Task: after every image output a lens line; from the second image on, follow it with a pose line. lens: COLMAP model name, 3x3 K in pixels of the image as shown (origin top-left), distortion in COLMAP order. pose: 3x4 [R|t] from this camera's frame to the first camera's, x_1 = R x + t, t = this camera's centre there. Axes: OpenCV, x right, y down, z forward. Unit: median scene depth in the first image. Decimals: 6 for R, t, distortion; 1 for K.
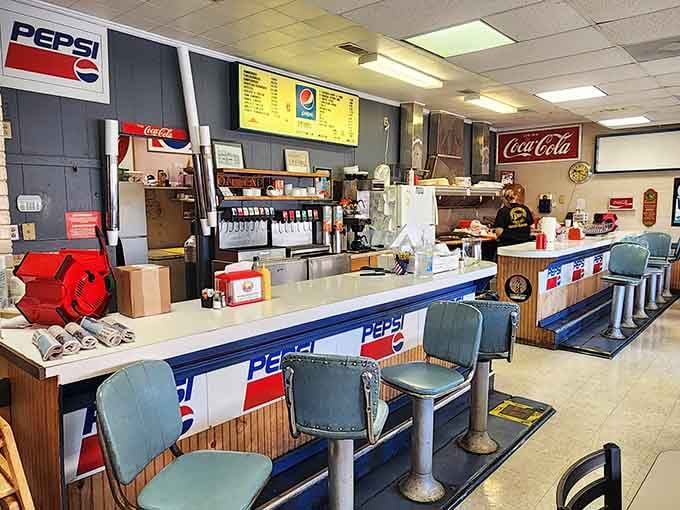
lens RADIAL K [[500.9, 0, 336.8], [0, 500.9, 253.7], [0, 0, 1]] dist [-0.039188, 0.001031]
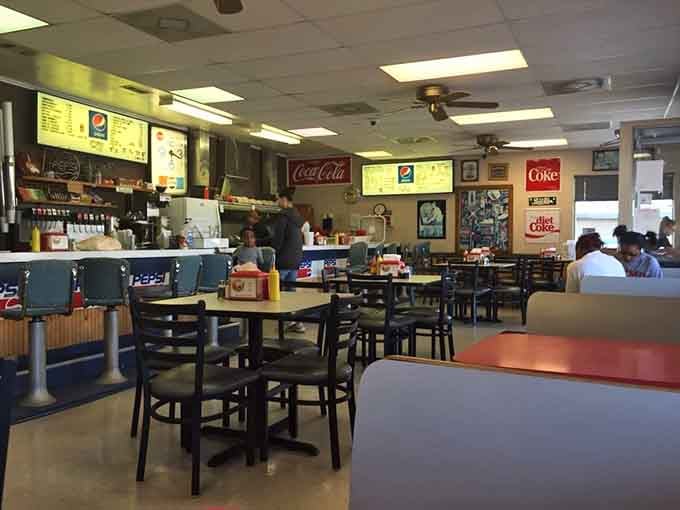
lens RADIAL K [[594.2, 0, 340.9], [0, 594.2, 261.8], [0, 0, 1]] dist [0.057549, -0.000339]
pose [[0.953421, -0.002725, 0.301630, 0.057972], [0.020553, 0.998222, -0.055947, 0.120177], [-0.300942, 0.059541, 0.951782, -0.539585]]
